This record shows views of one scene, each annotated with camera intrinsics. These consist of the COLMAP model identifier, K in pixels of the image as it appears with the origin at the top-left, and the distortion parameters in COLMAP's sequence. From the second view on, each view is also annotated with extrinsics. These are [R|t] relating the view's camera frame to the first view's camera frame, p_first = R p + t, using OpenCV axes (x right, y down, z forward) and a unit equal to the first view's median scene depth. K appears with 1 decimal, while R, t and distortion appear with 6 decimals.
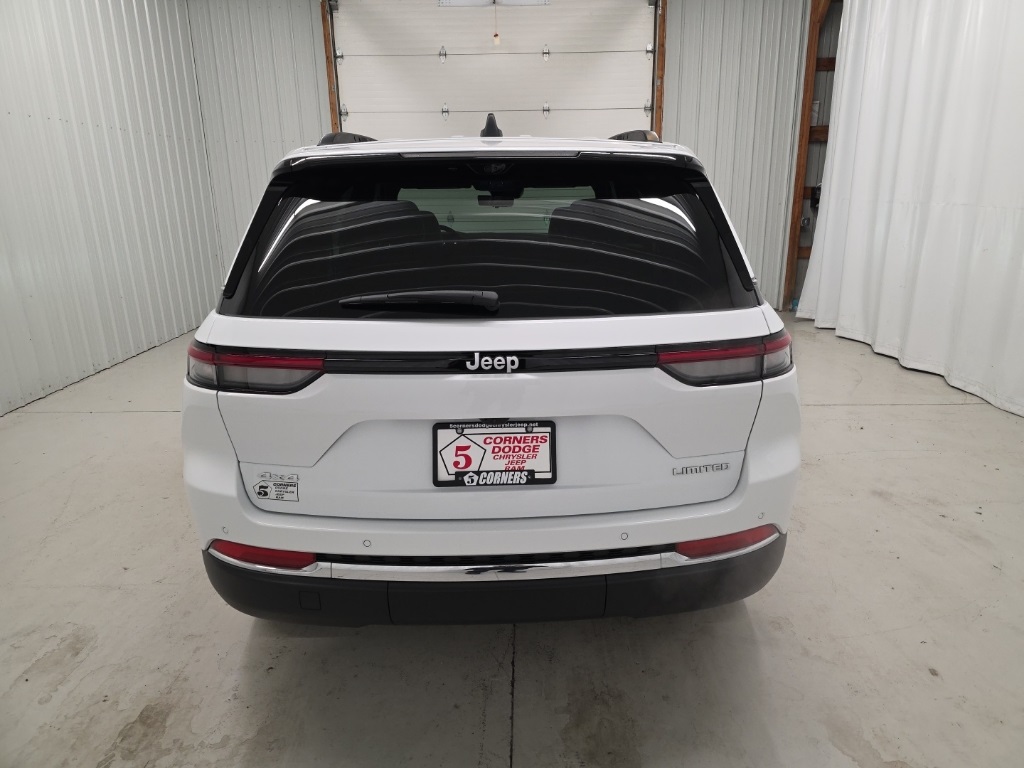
lens RADIAL K [[682.3, 0, 529.7], [0, 682.3, 377.9], [0, 0, 1]] dist [0.055646, -0.045953]
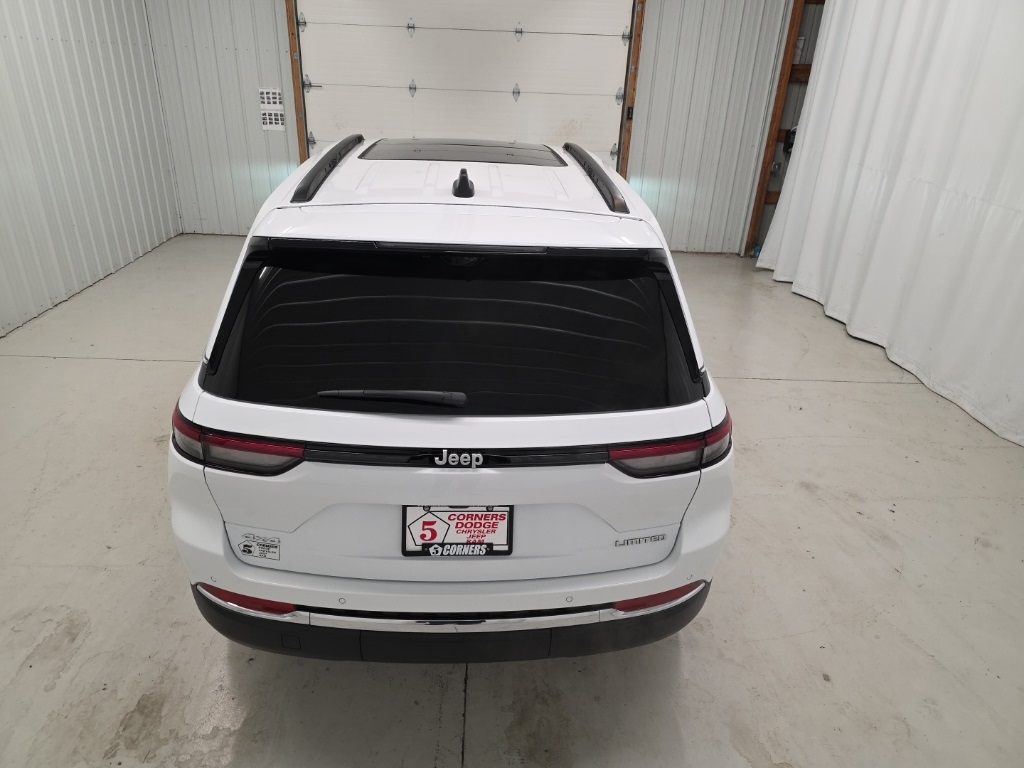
lens RADIAL K [[682.3, 0, 511.1], [0, 682.3, 386.5], [0, 0, 1]] dist [0.055646, -0.045953]
pose [[0.998491, 0.039234, 0.038422, -0.012993], [-0.045319, 0.983862, 0.173096, -0.249502], [-0.031010, -0.174576, 0.984155, -0.048657]]
